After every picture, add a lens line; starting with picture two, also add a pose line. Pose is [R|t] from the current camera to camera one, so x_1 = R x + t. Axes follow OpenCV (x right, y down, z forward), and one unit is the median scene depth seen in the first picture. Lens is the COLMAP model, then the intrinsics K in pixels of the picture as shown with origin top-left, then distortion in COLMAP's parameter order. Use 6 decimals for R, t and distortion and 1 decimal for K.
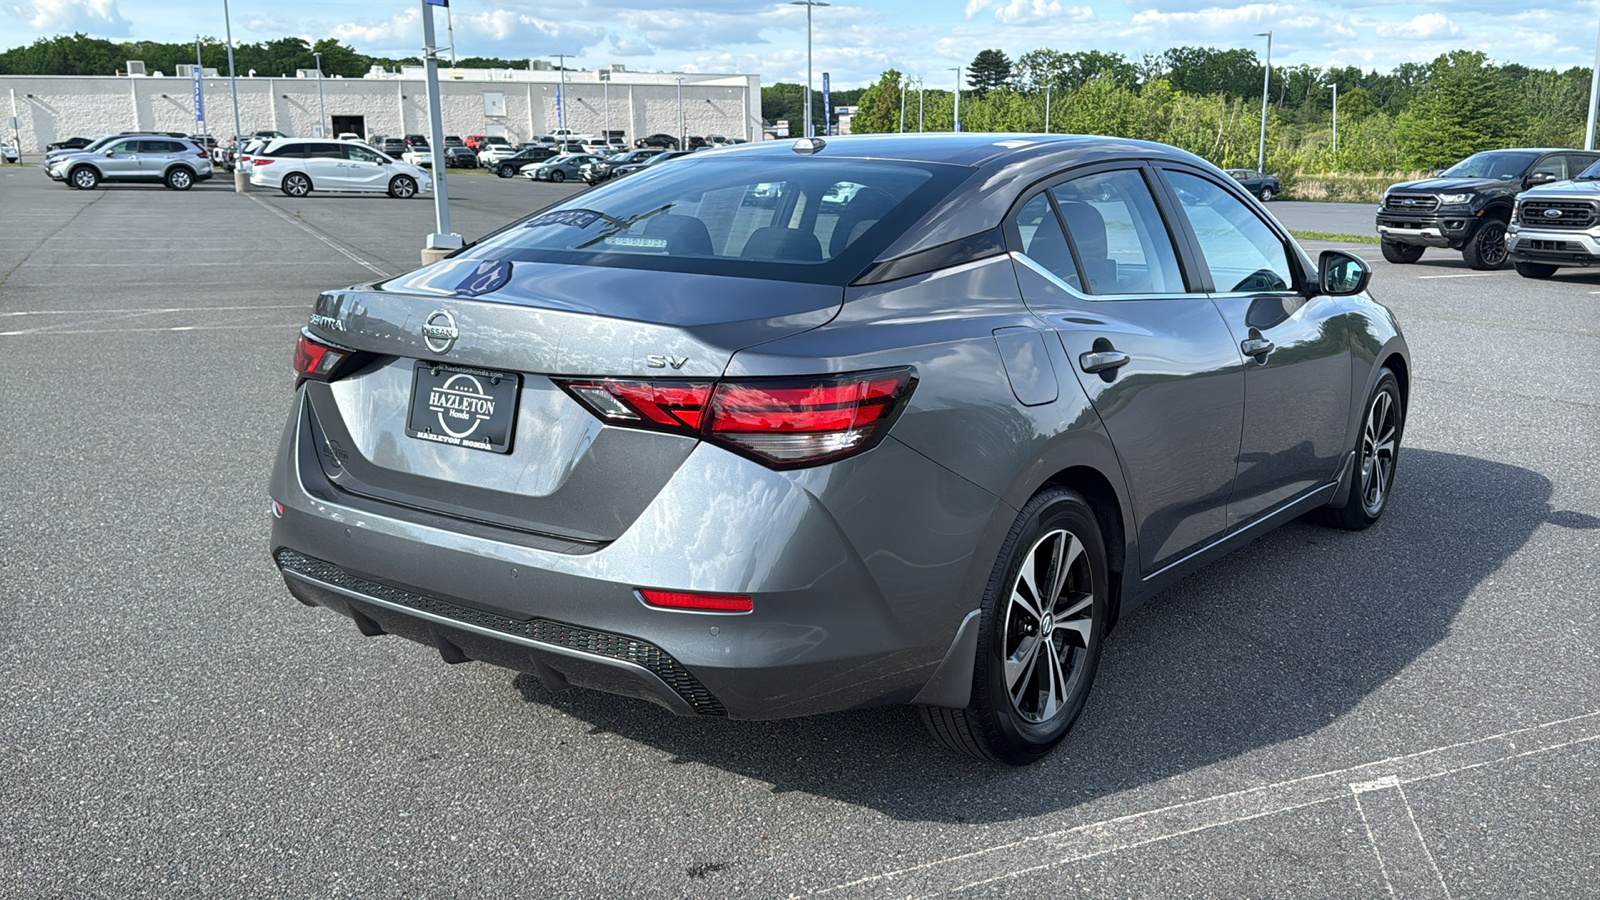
lens RADIAL K [[1371.2, 0, 843.6], [0, 1371.2, 481.6], [0, 0, 1]] dist [0.094931, -0.137849]
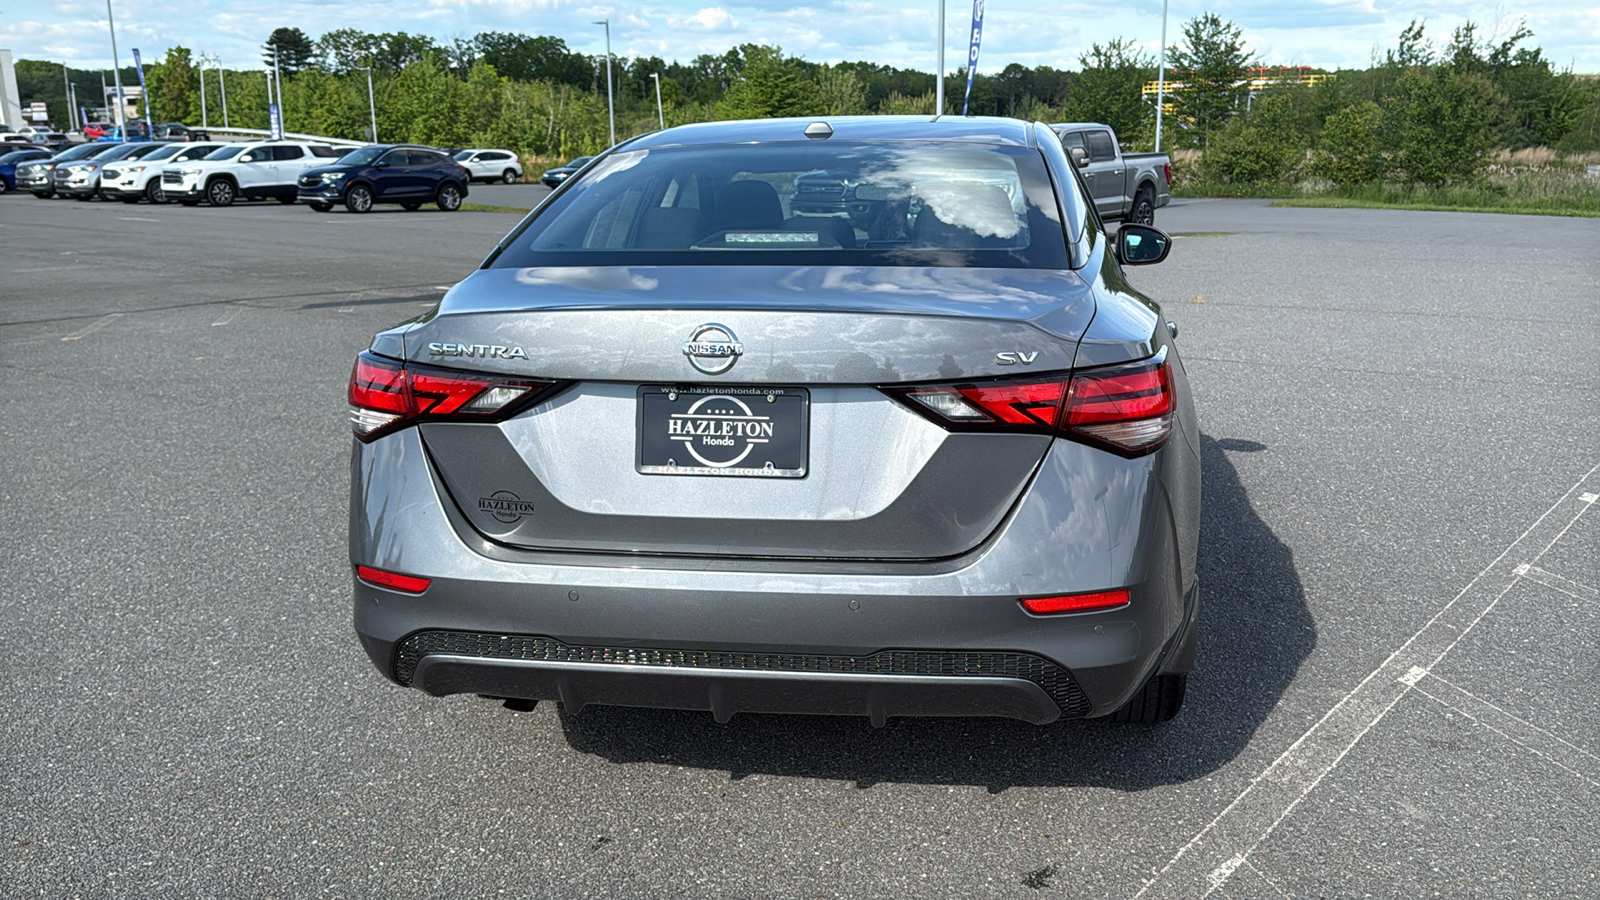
lens RADIAL K [[1371.2, 0, 834.0], [0, 1371.2, 496.6], [0, 0, 1]] dist [0.094931, -0.137849]
pose [[0.891899, -0.123663, 0.434998, -0.083330], [0.115179, 0.992282, 0.045933, -0.006298], [-0.437321, 0.009135, 0.899259, 0.025086]]
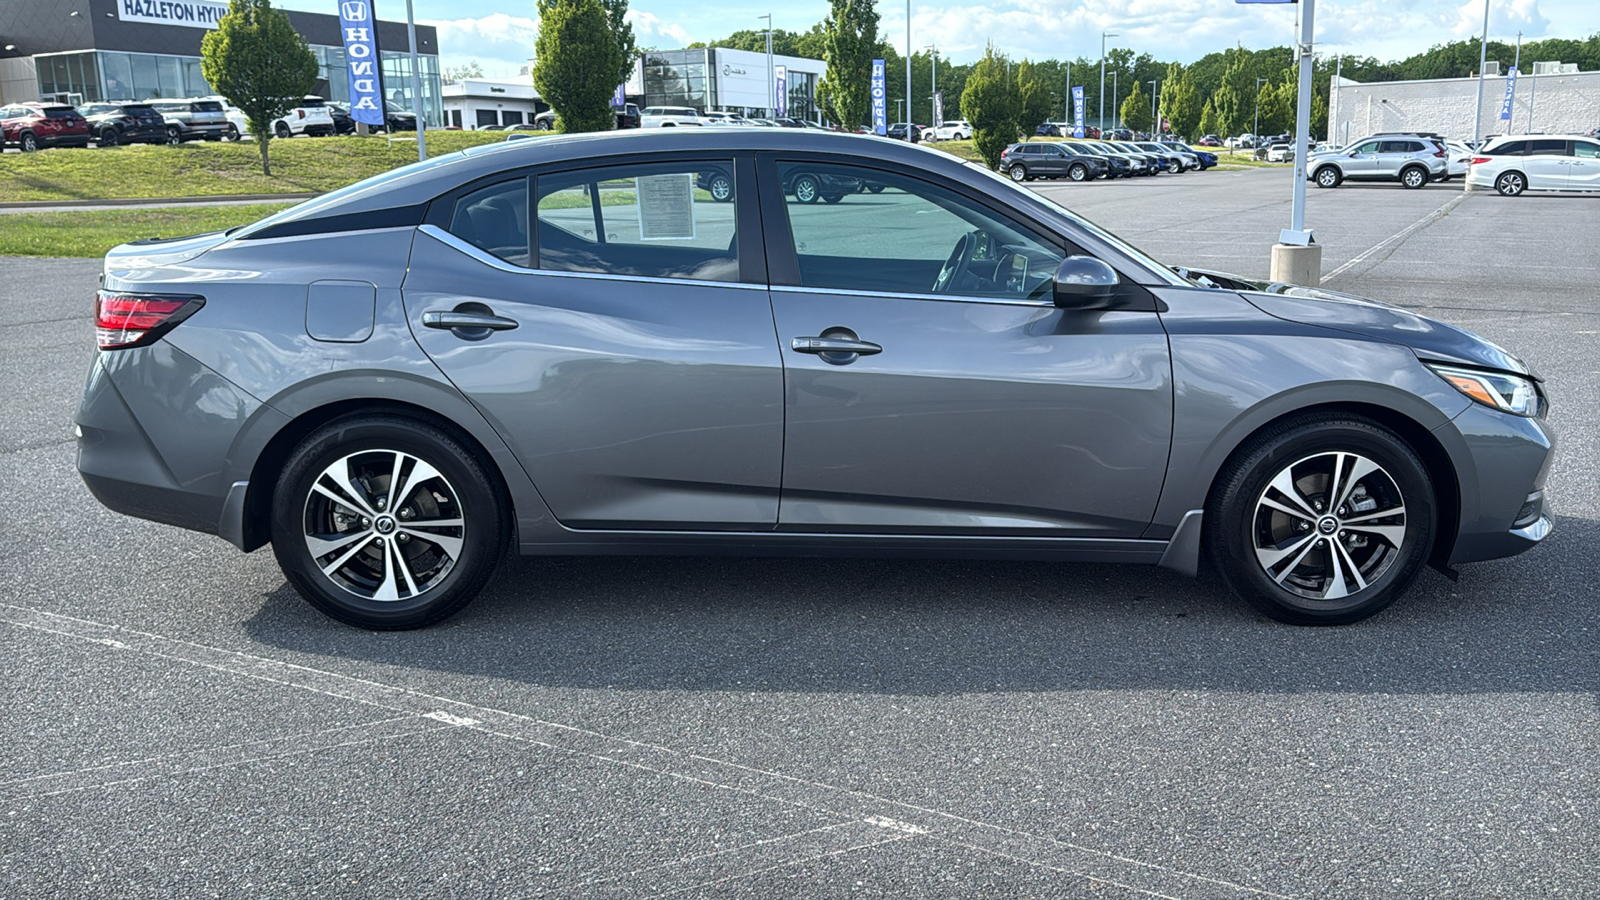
lens RADIAL K [[1370.2, 0, 833.3], [0, 1370.2, 495.1], [0, 0, 1]] dist [0.115277, -0.175420]
pose [[0.606637, 0.178209, -0.774747, 0.214017], [-0.171238, 0.980966, 0.091562, -0.016778], [0.776317, 0.077121, 0.625607, 0.082493]]
